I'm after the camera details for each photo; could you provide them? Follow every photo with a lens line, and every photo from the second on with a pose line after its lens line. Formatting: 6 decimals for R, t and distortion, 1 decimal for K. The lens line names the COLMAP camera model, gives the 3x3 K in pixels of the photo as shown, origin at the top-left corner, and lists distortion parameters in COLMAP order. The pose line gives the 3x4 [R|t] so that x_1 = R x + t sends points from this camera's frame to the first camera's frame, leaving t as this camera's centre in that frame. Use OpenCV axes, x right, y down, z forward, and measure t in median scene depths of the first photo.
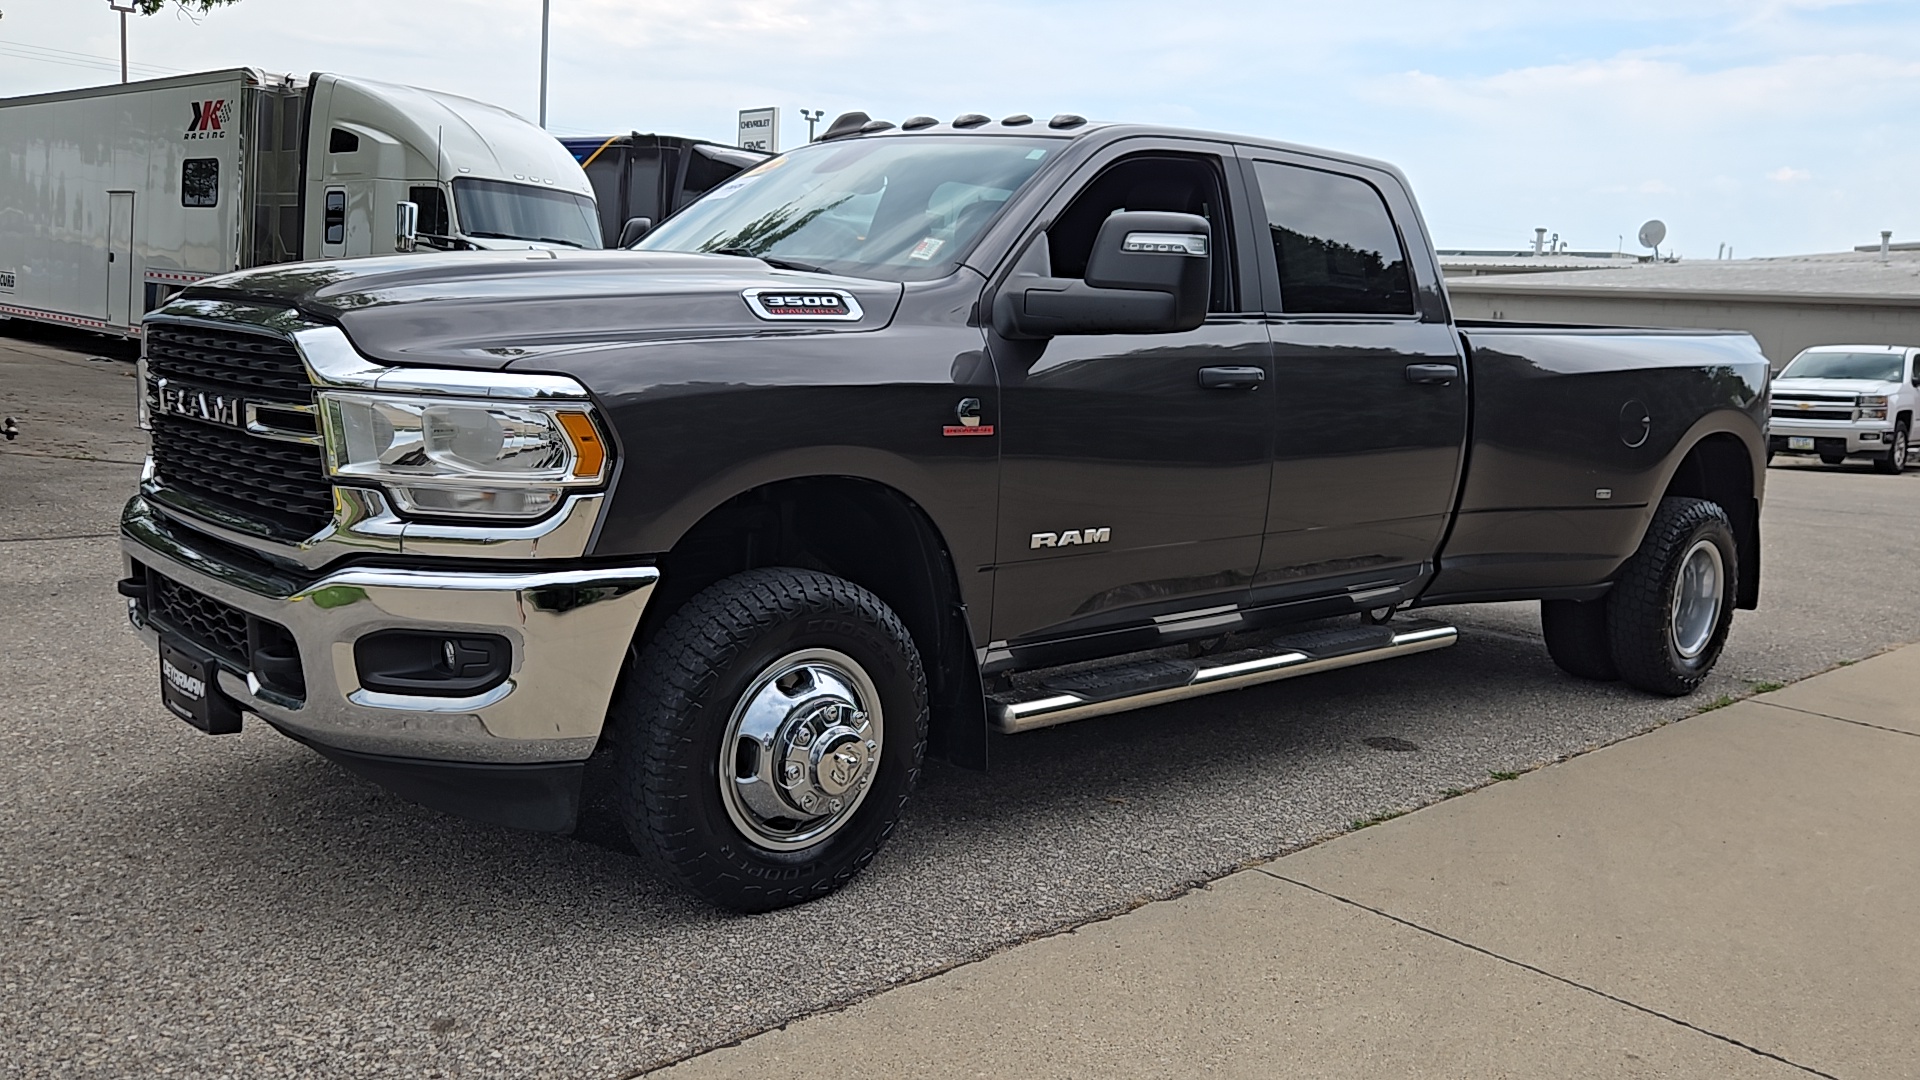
lens RADIAL K [[1520.8, 0, 959.5], [0, 1520.8, 576.2], [0, 0, 1]] dist [0.008097, 0.005921]
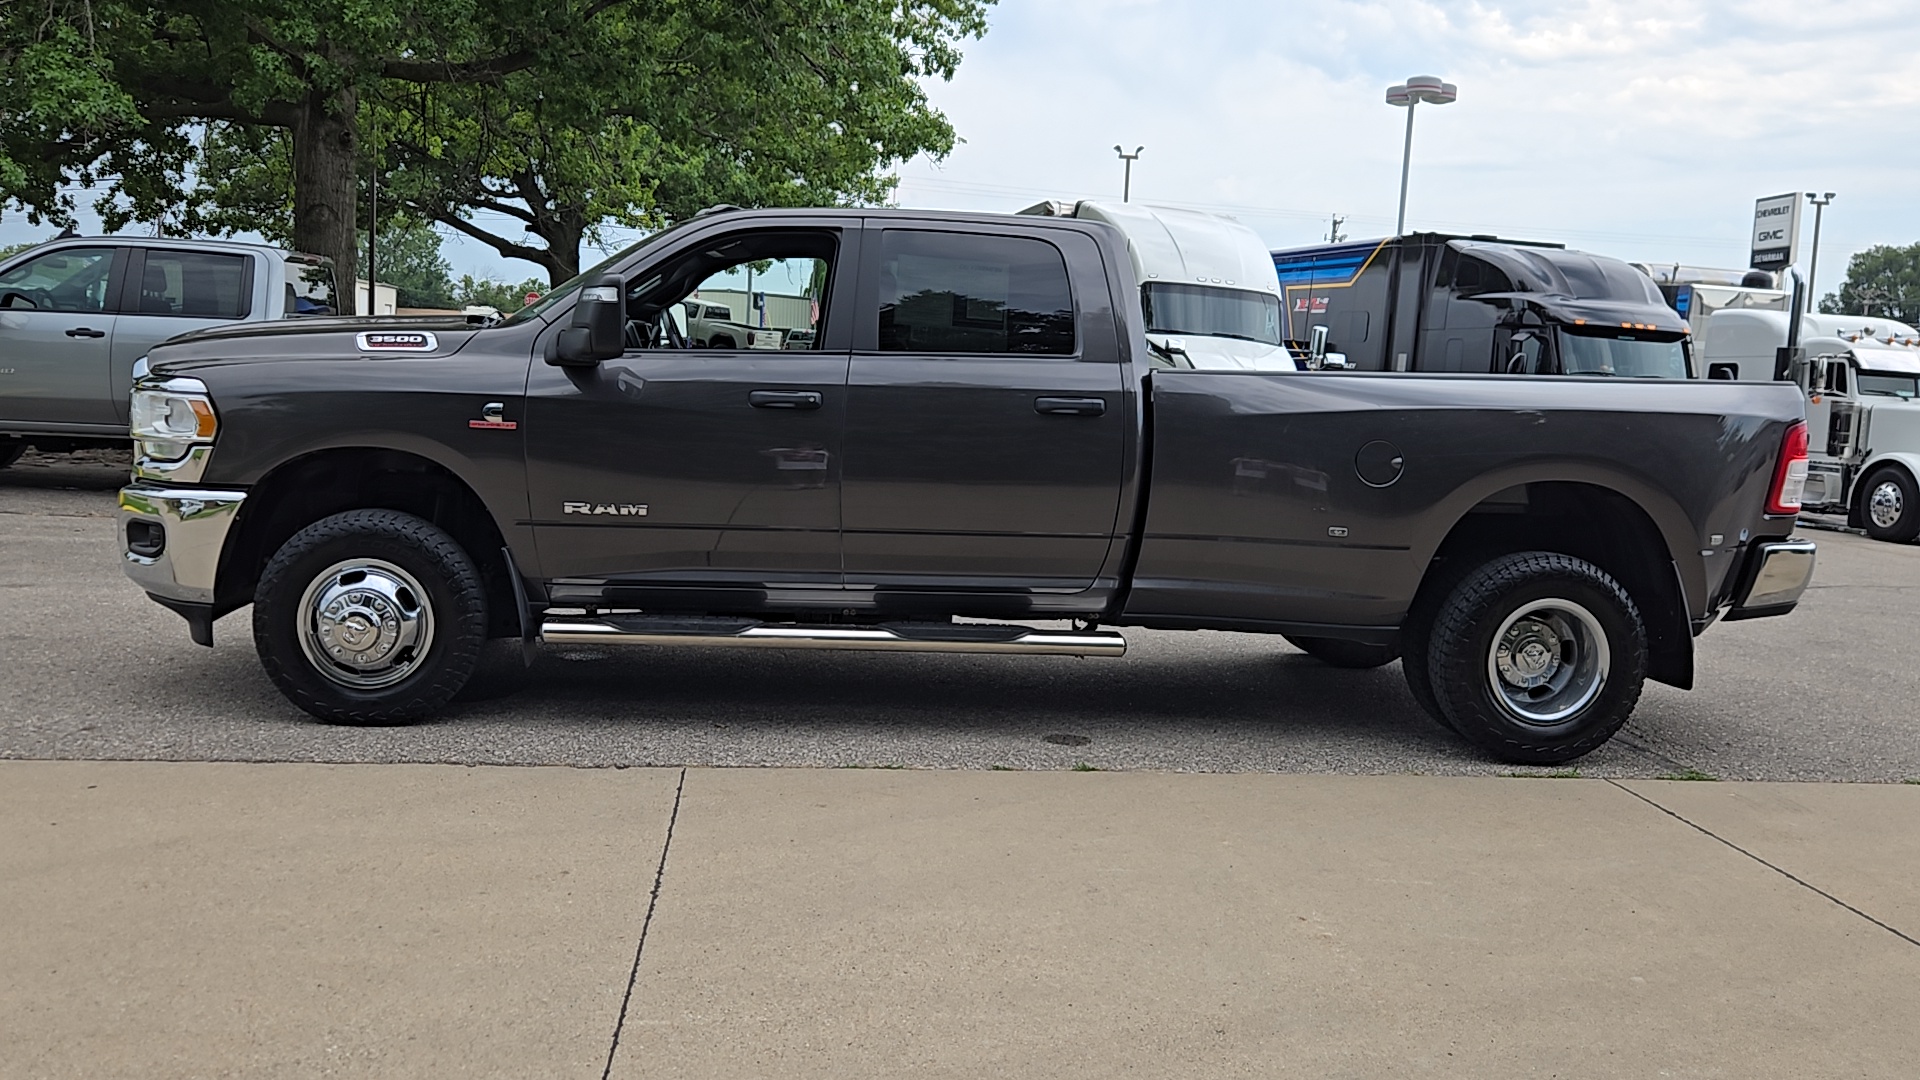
lens RADIAL K [[1520.8, 0, 959.5], [0, 1520.8, 576.2], [0, 0, 1]] dist [0.008097, 0.005921]
pose [[0.821186, 0.063370, -0.567131, 1.213512], [-0.101449, 0.994196, -0.035805, 0.055879], [0.561570, 0.086937, 0.822849, 0.056449]]
